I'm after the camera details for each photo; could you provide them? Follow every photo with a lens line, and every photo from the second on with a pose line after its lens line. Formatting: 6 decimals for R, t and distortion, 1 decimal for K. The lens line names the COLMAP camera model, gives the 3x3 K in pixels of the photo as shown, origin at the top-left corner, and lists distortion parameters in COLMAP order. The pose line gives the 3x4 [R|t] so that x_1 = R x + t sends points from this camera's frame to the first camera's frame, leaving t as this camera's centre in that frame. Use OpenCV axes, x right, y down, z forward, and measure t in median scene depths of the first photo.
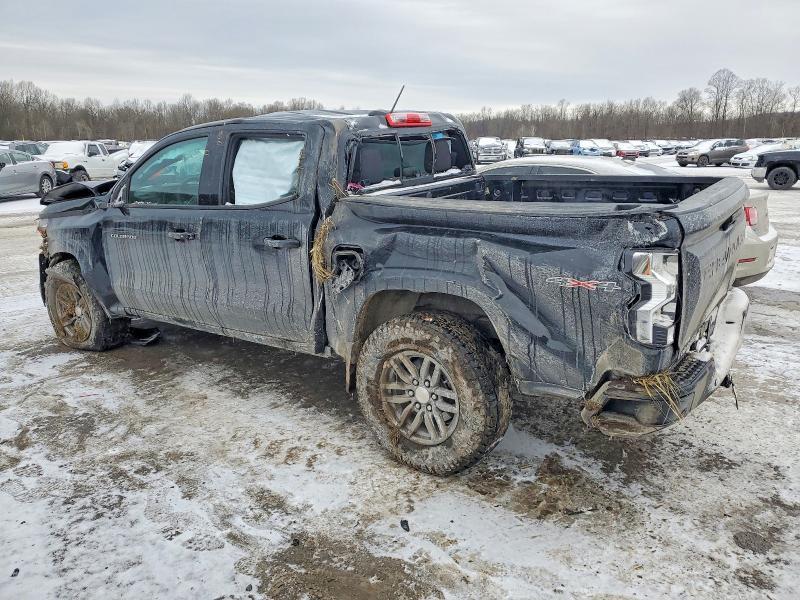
lens RADIAL K [[625.5, 0, 400.0], [0, 625.5, 300.0], [0, 0, 1]] dist [0.000253, 0.040067]
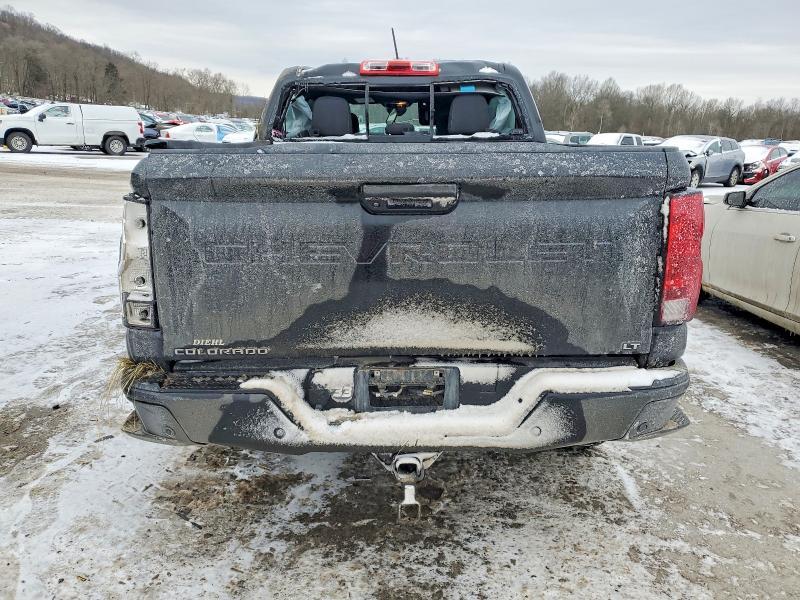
lens RADIAL K [[625.5, 0, 400.0], [0, 625.5, 300.0], [0, 0, 1]] dist [0.000253, 0.040067]
pose [[0.593250, 0.236909, -0.769369, 0.952922], [-0.239658, 0.964358, 0.112154, -0.093660], [0.768517, 0.117850, 0.628882, 0.615870]]
